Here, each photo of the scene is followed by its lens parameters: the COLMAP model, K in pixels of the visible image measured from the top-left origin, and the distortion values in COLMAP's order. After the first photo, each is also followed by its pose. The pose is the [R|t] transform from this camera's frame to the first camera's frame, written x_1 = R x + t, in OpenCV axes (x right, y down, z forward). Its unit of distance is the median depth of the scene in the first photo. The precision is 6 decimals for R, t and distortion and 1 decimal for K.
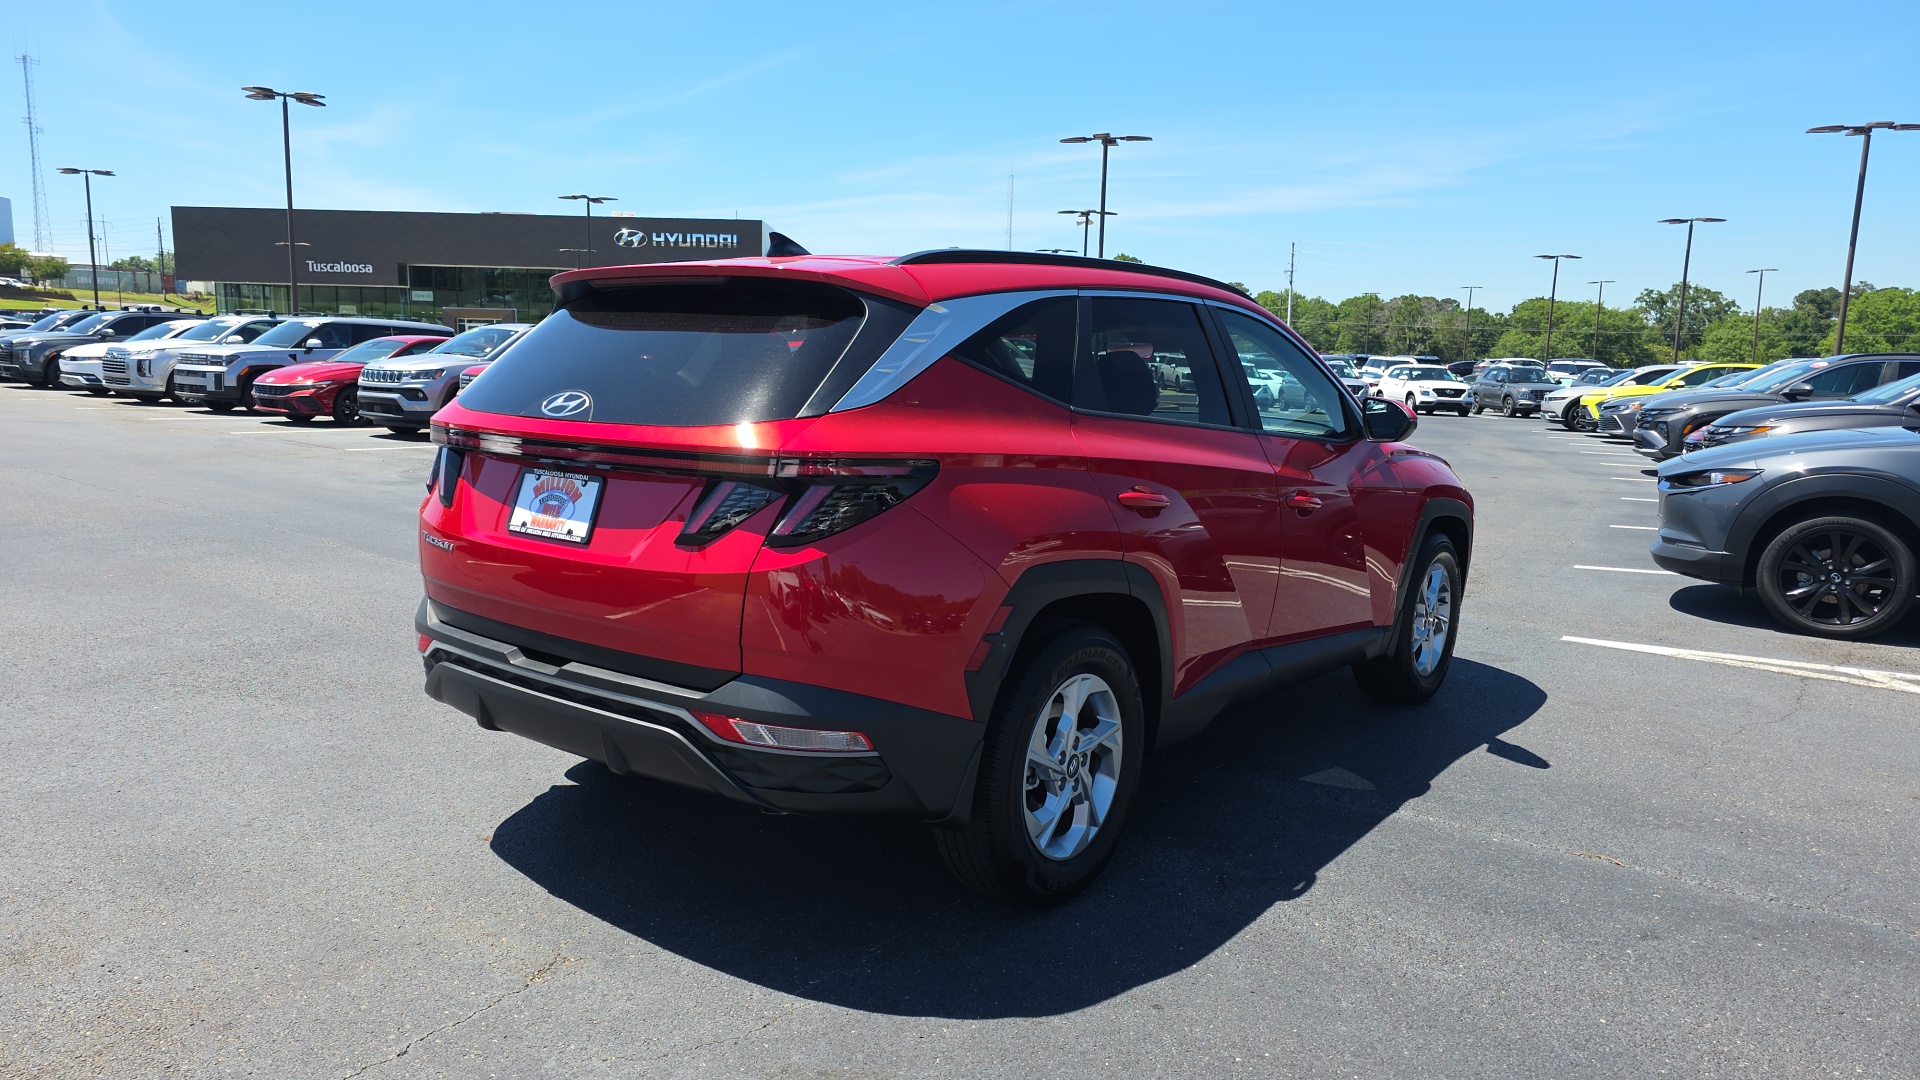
lens RADIAL K [[1266.1, 0, 918.6], [0, 1266.1, 562.0], [0, 0, 1]] dist [0.061085, -0.055063]
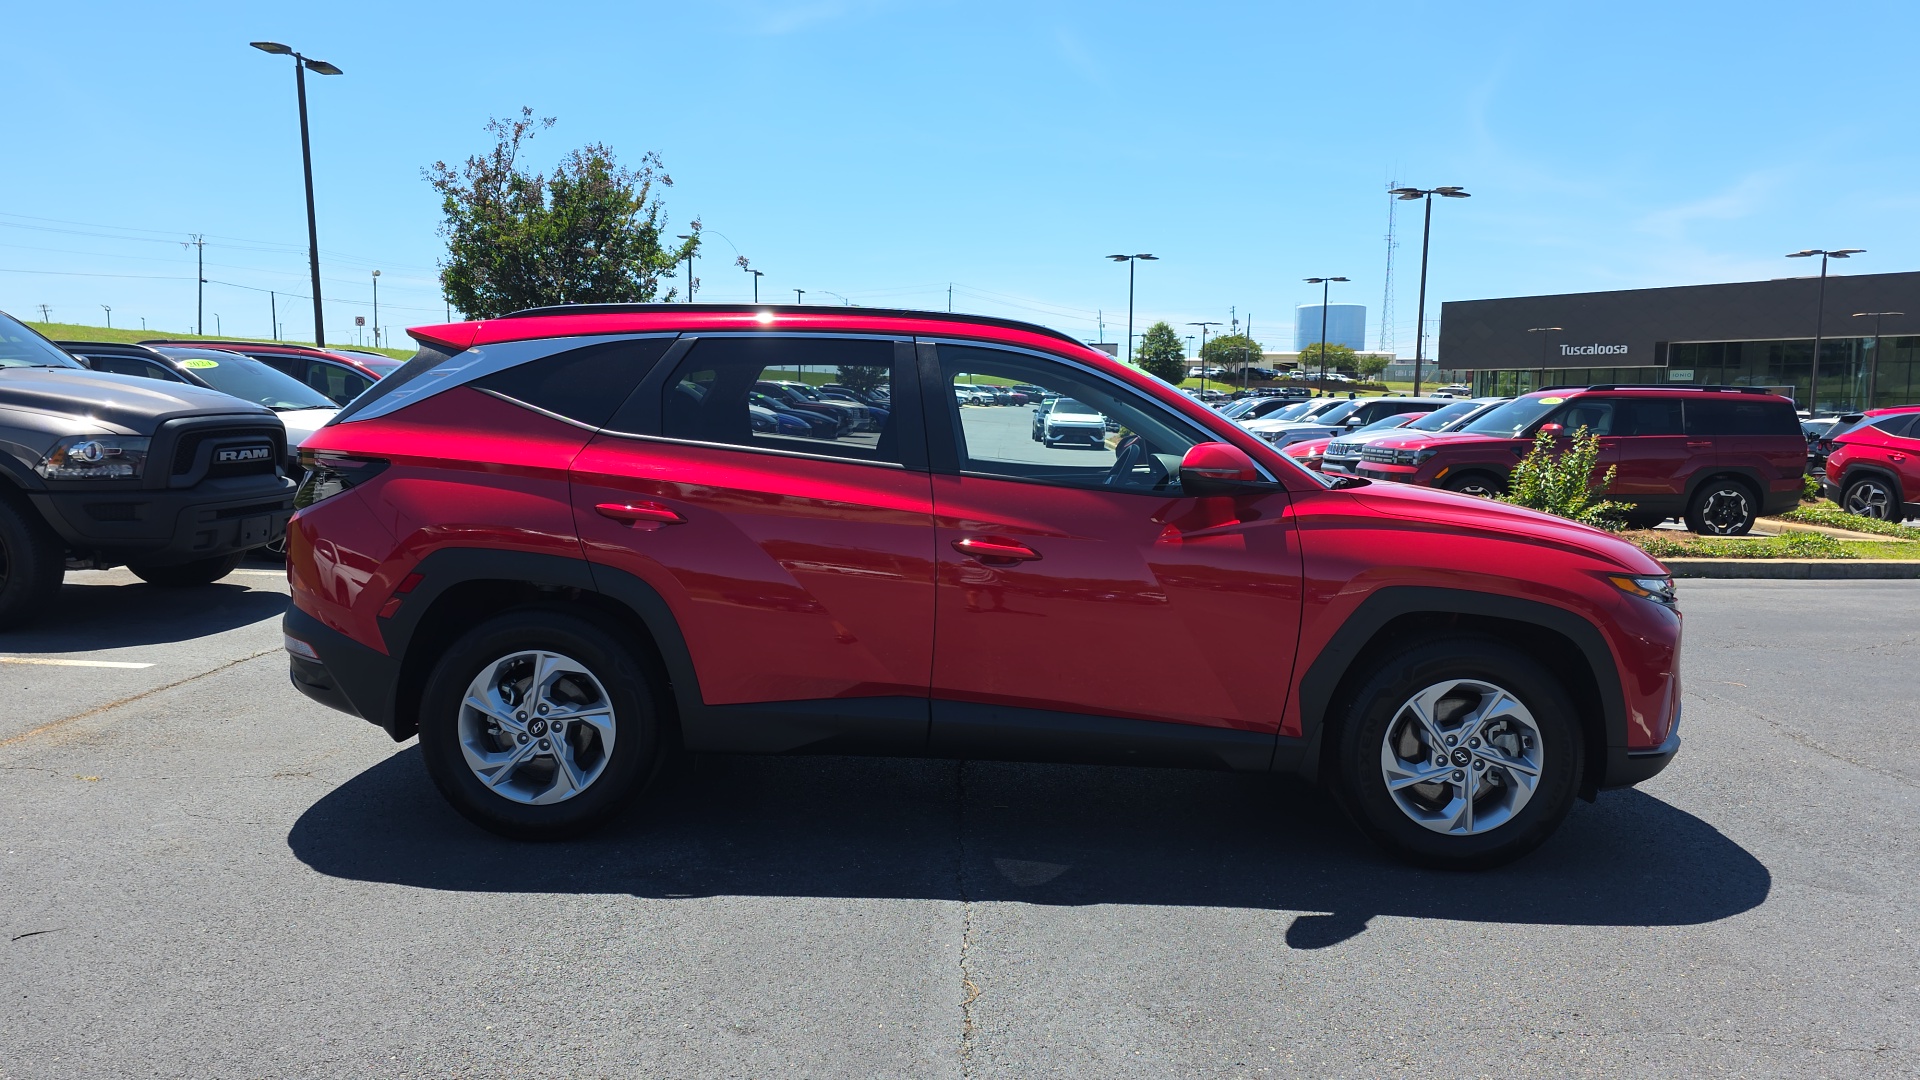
lens RADIAL K [[1266.1, 0, 918.6], [0, 1266.1, 562.0], [0, 0, 1]] dist [0.061085, -0.055063]
pose [[0.634870, 0.082697, -0.768181, 0.183229], [-0.131123, 0.991365, -0.001645, -0.005570], [0.761411, 0.101770, 0.640231, 0.071471]]
